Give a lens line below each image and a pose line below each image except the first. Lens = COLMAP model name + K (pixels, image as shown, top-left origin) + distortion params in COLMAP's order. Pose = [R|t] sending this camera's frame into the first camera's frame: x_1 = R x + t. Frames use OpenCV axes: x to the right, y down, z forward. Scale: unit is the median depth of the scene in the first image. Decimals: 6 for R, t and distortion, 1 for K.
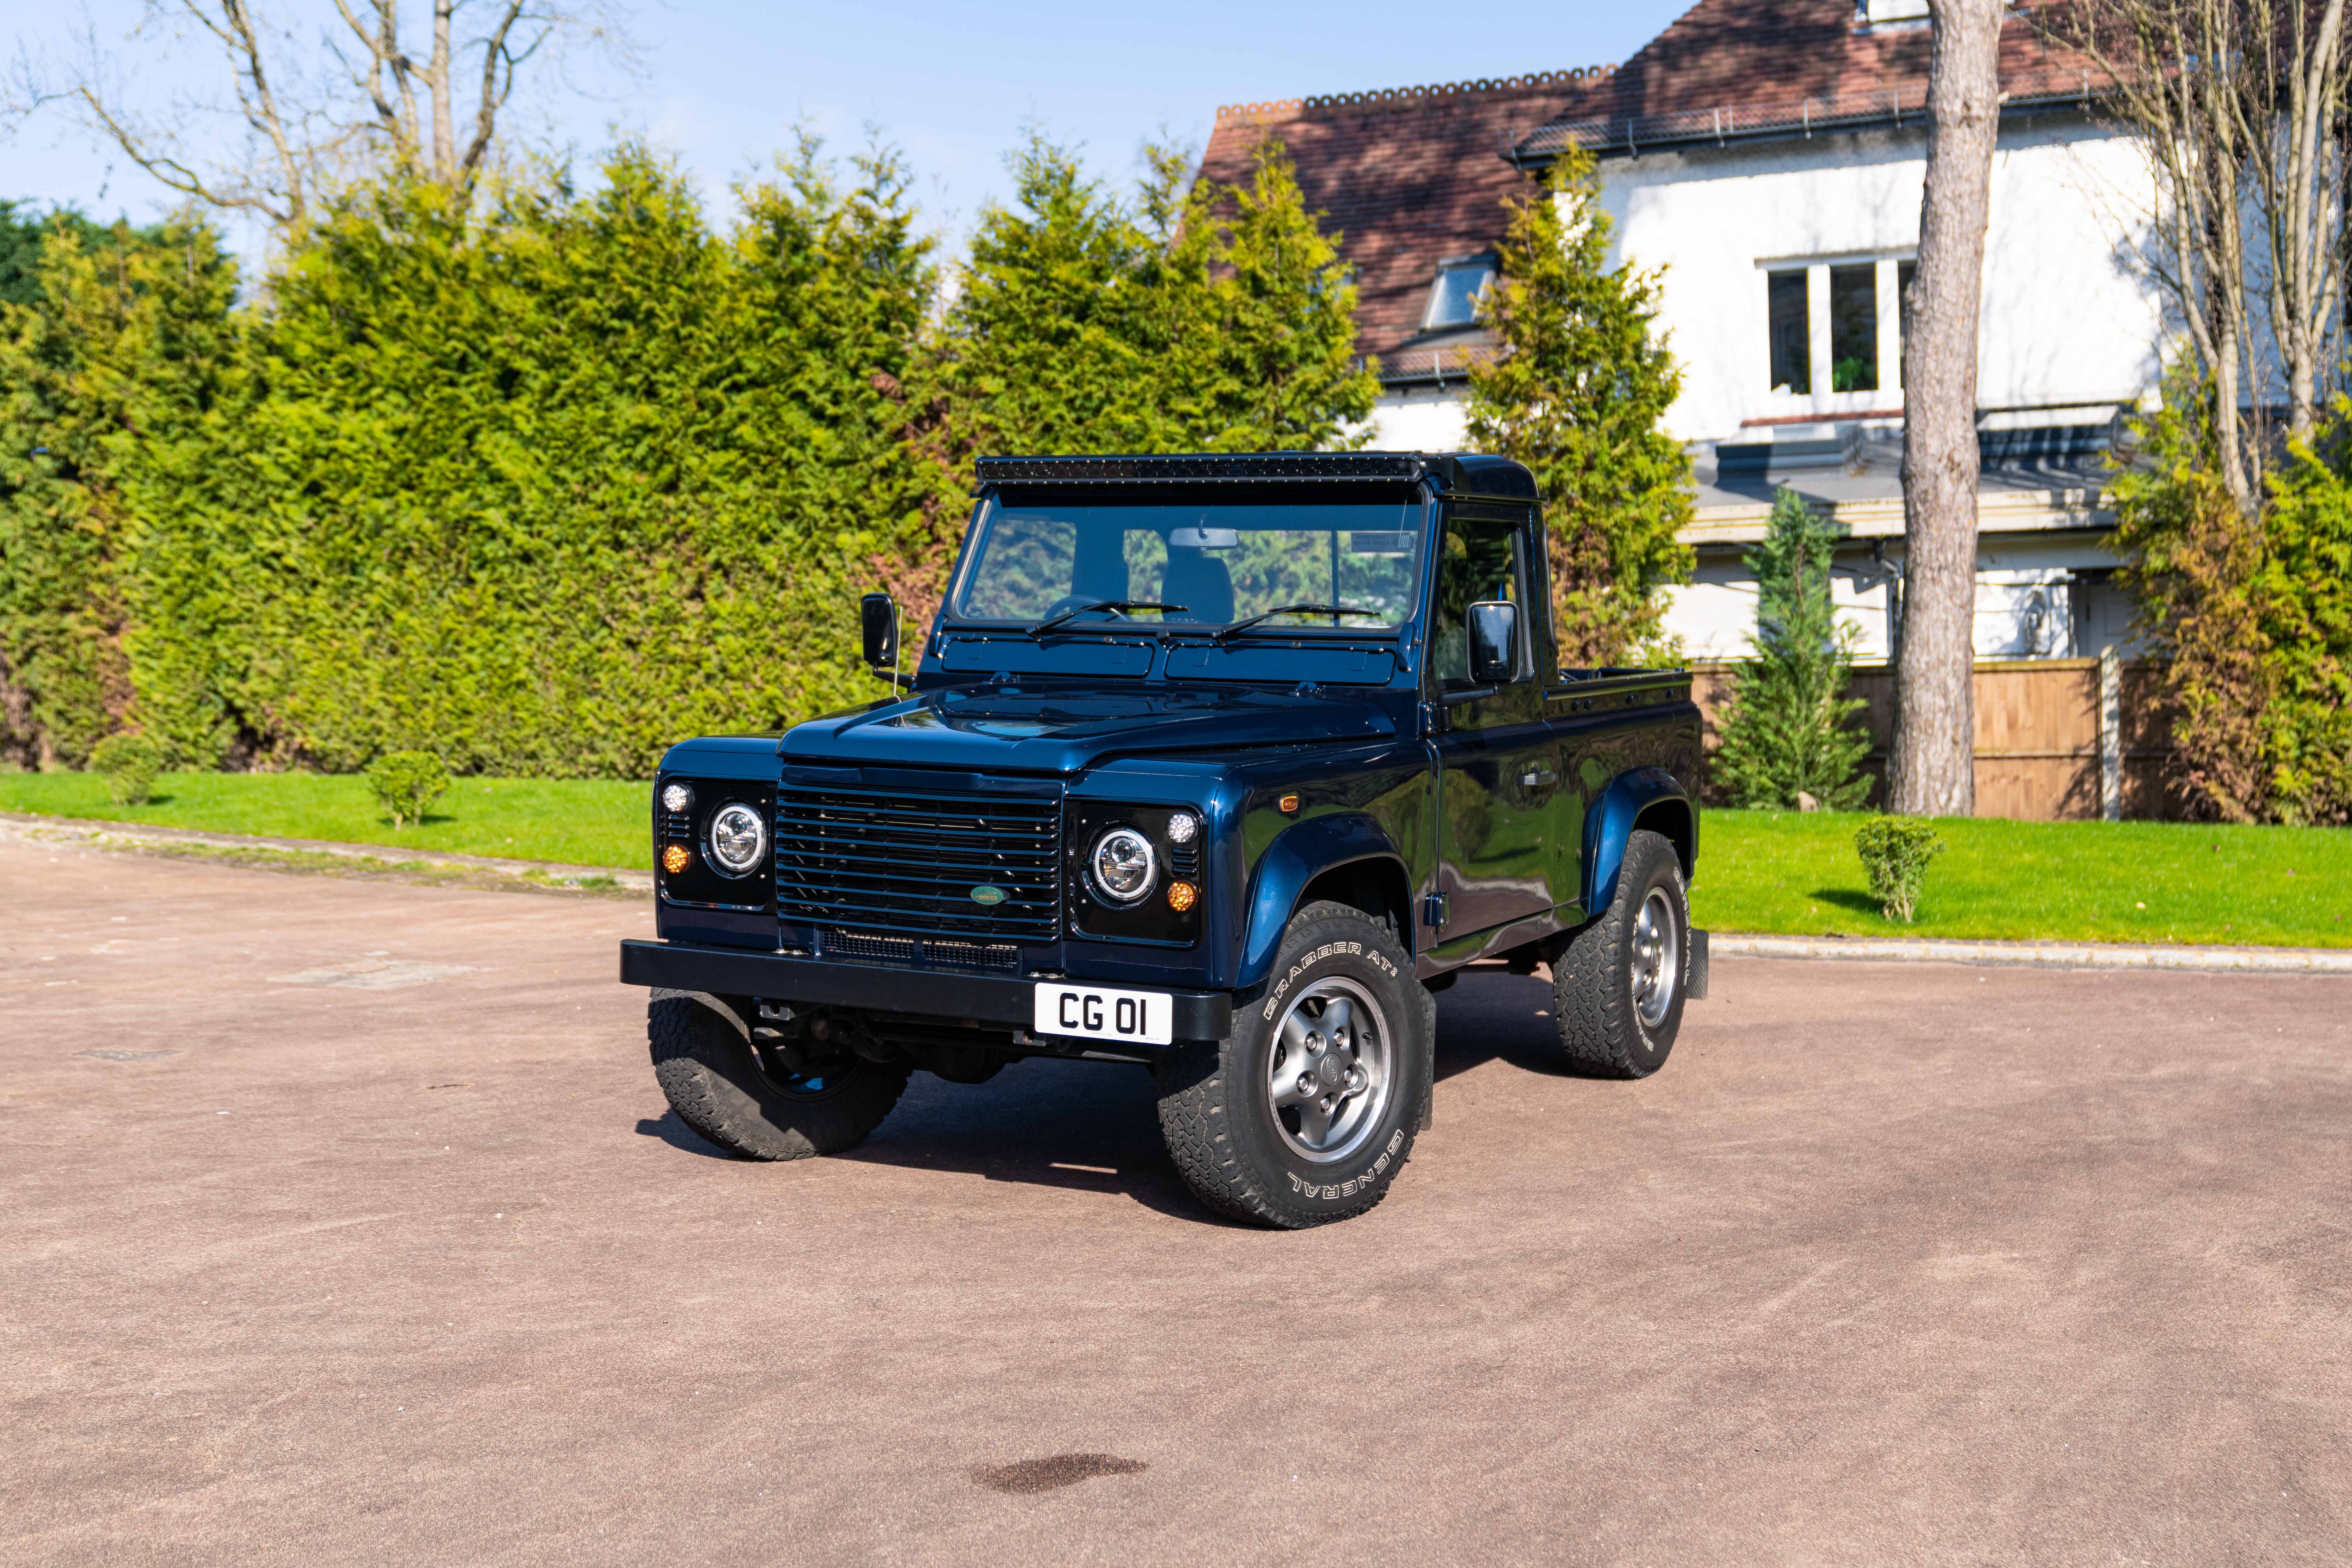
lens RADIAL K [[2689.6, 0, 1177.9], [0, 2689.6, 821.4], [0, 0, 1]] dist [-0.008710, 0.026855]
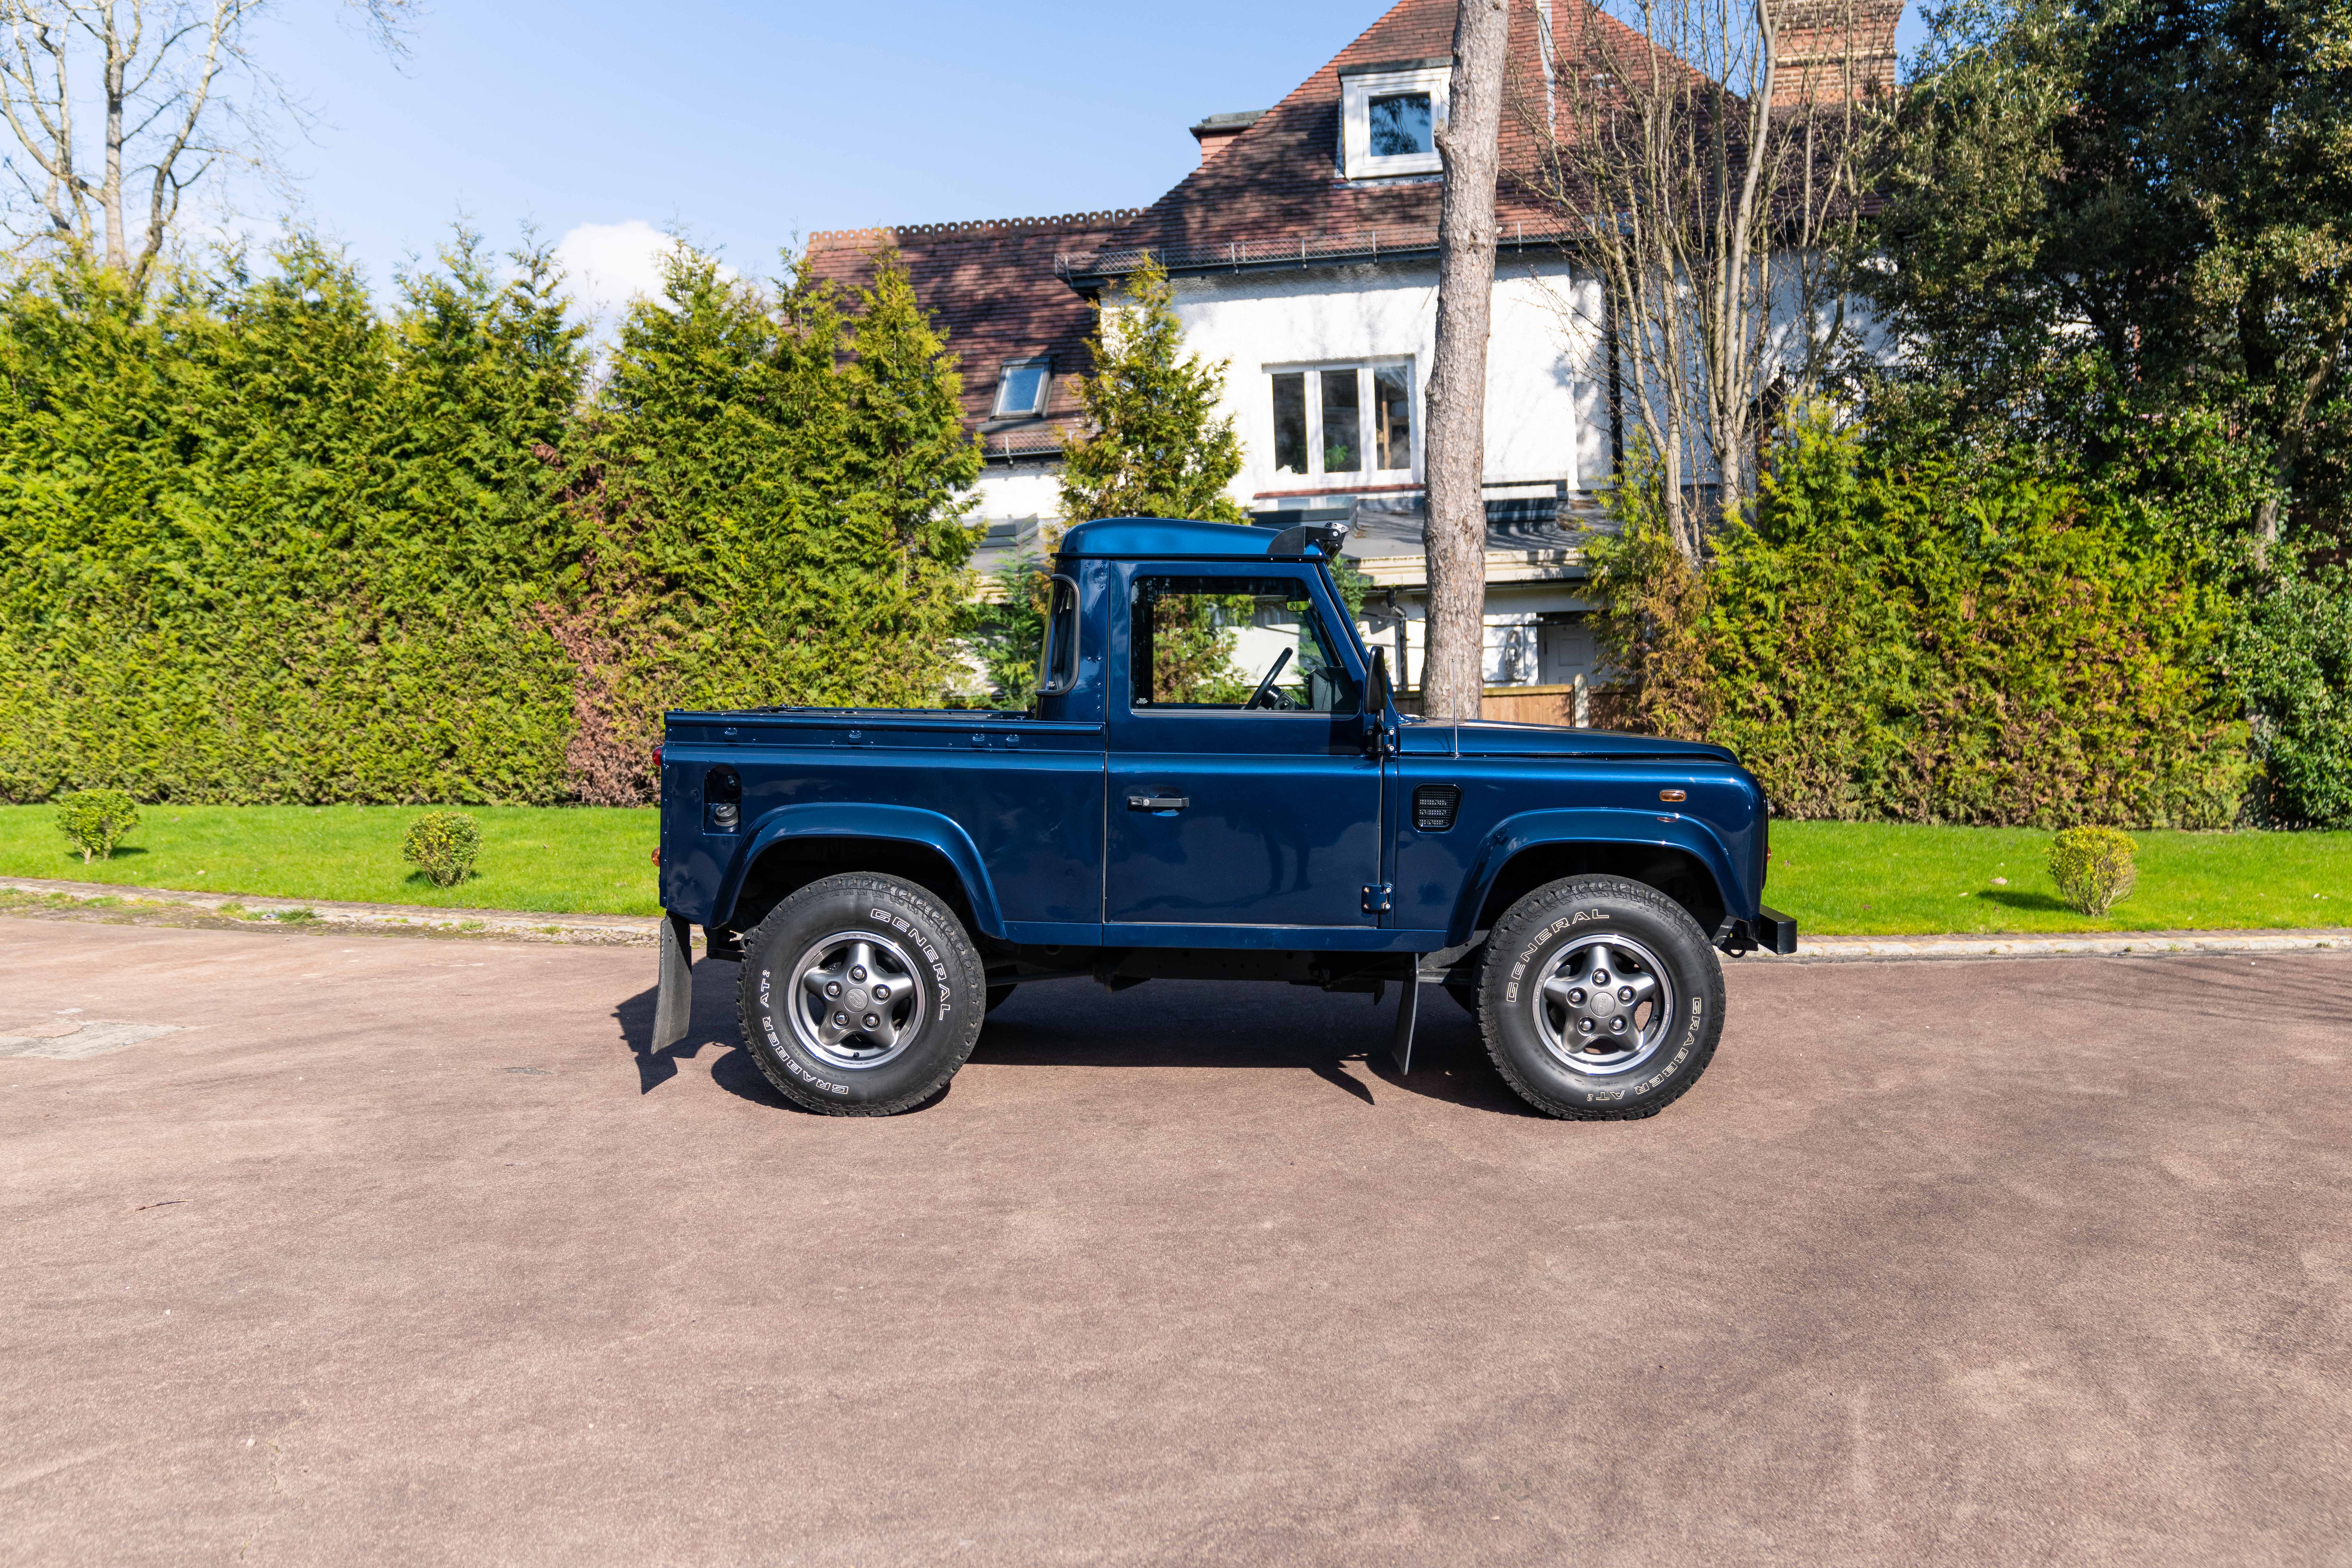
lens RADIAL K [[2018.6, 0, 1168.9], [0, 2018.6, 779.7], [0, 0, 1]] dist [-0.020270, 0.014244]
pose [[0.977065, -0.019580, 0.212039, -0.033614], [0.021811, 0.999729, -0.008186, -0.011491], [-0.211822, 0.012623, 0.977227, 0.111346]]
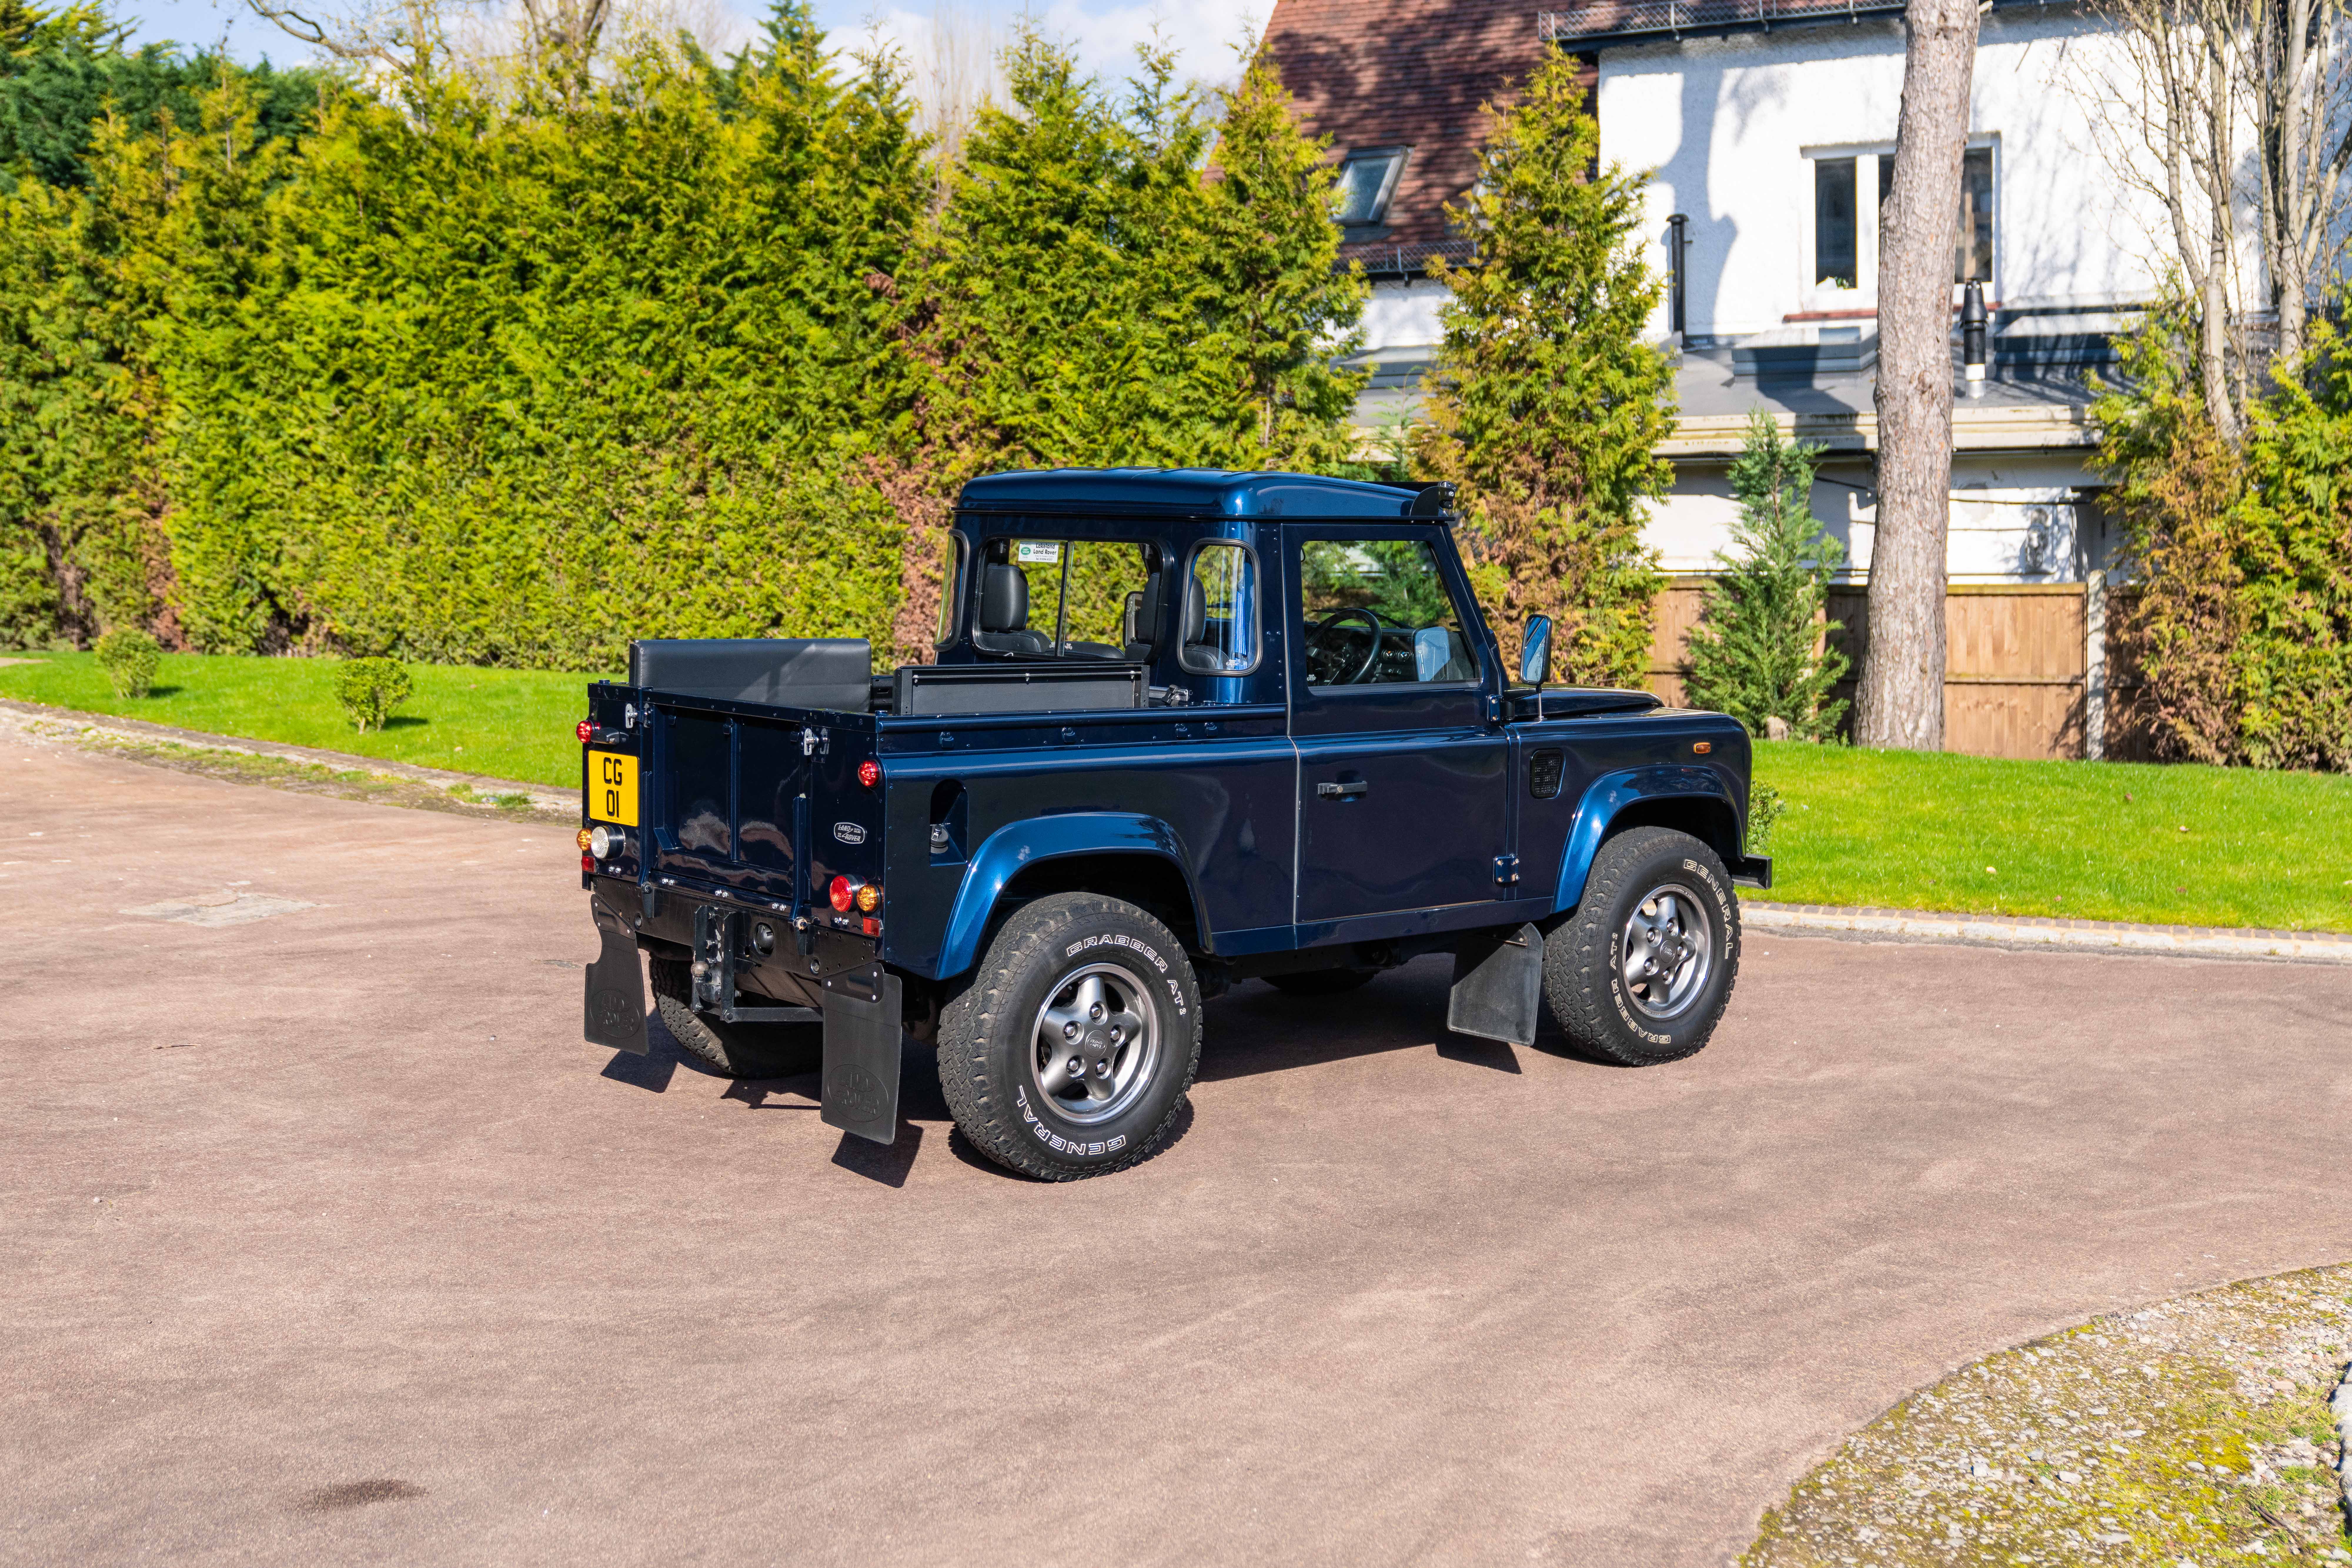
lens RADIAL K [[2786.1, 0, 1175.1], [0, 2786.1, 763.4], [0, 0, 1]] dist [-0.016416, 0.050516]
pose [[0.996745, 0.019132, -0.078314, 0.082509], [-0.016266, 0.999180, 0.037073, -0.024290], [0.078959, -0.035679, 0.996239, -0.025708]]
